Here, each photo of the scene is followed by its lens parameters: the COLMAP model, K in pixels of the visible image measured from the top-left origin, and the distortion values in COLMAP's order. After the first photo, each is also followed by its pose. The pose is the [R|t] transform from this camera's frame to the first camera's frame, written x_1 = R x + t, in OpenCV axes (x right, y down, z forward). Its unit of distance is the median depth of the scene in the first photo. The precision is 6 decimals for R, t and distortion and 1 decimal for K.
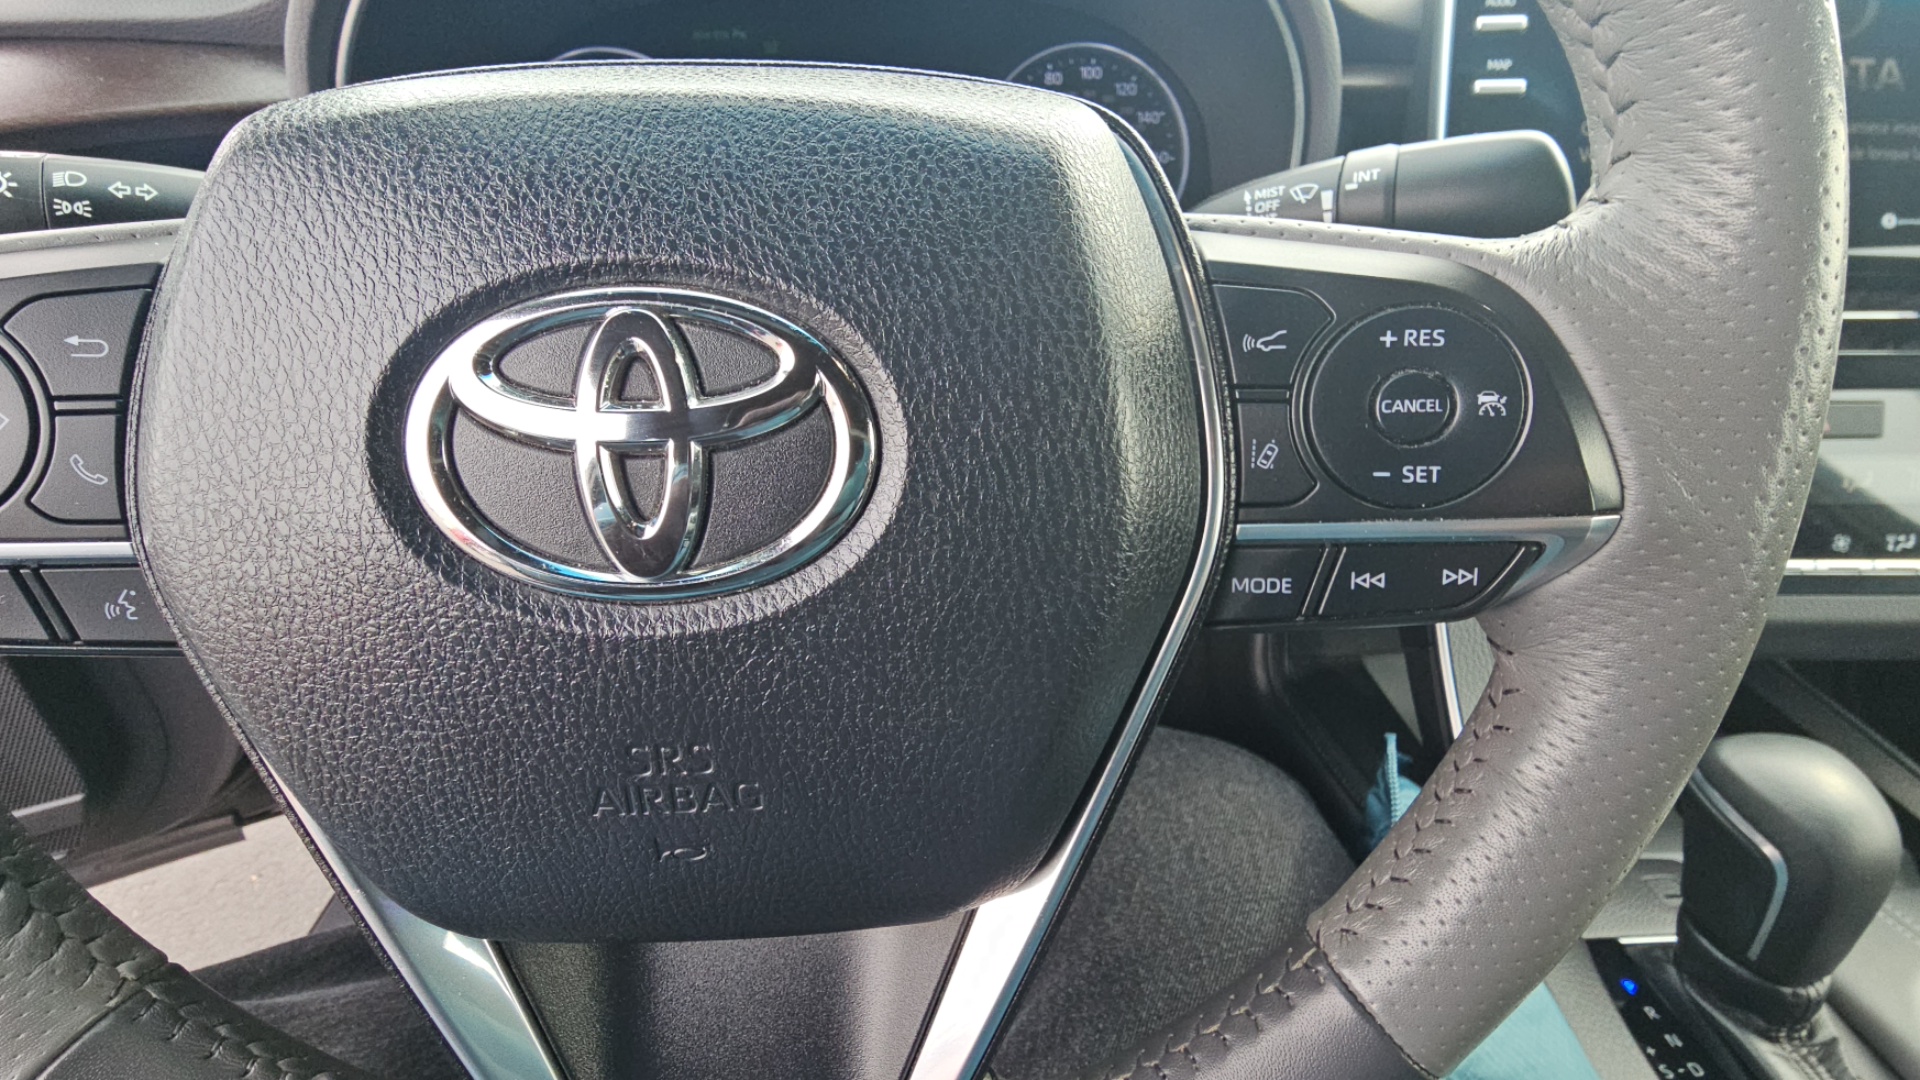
lens RADIAL K [[857.1, 0, 962.5], [0, 857.1, 545.4], [0, 0, 1]] dist [0.027450, -0.019781]
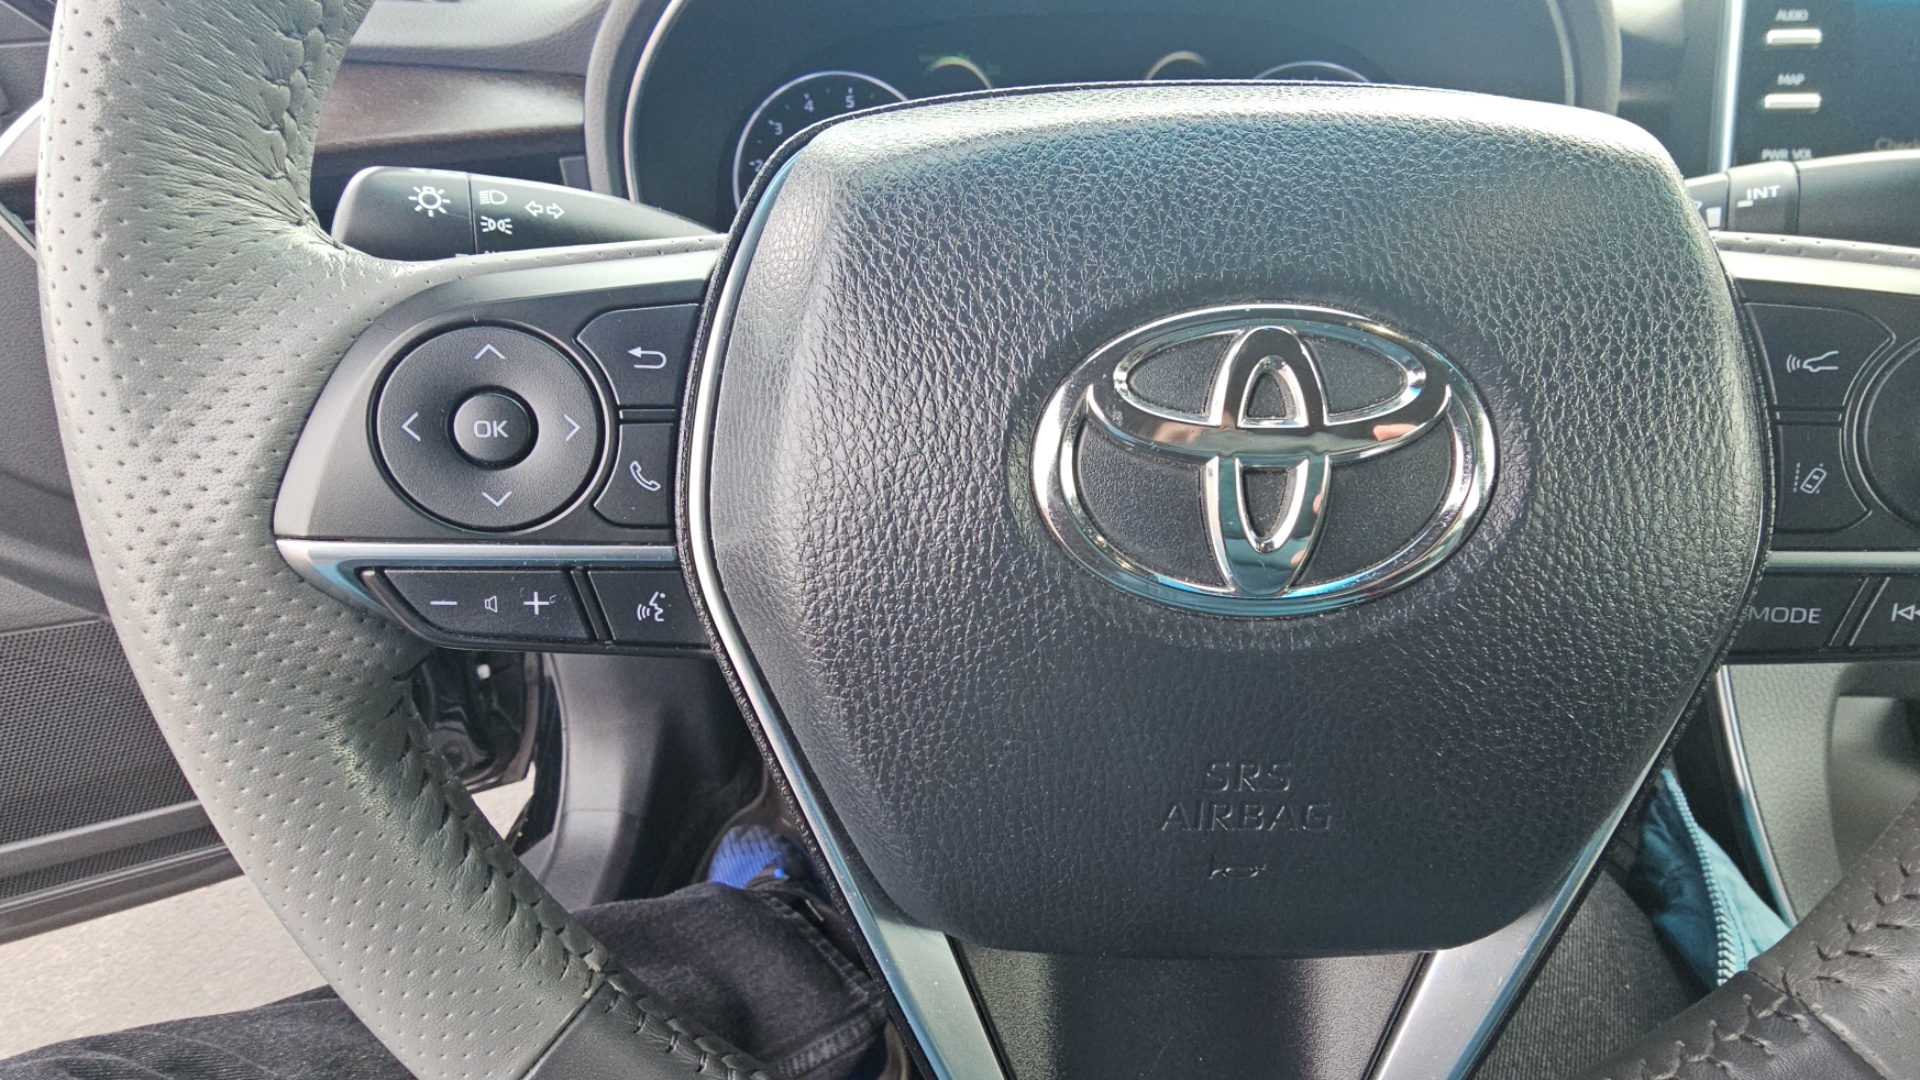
lens RADIAL K [[856.3, 0, 986.9], [0, 856.3, 542.1], [0, 0, 1]] dist [0.013306, -0.008961]
pose [[0.998223, 0.019874, -0.056172, -0.604586], [-0.020964, 0.999602, -0.018878, 0.002883], [0.055774, 0.020022, 0.998243, -0.010203]]
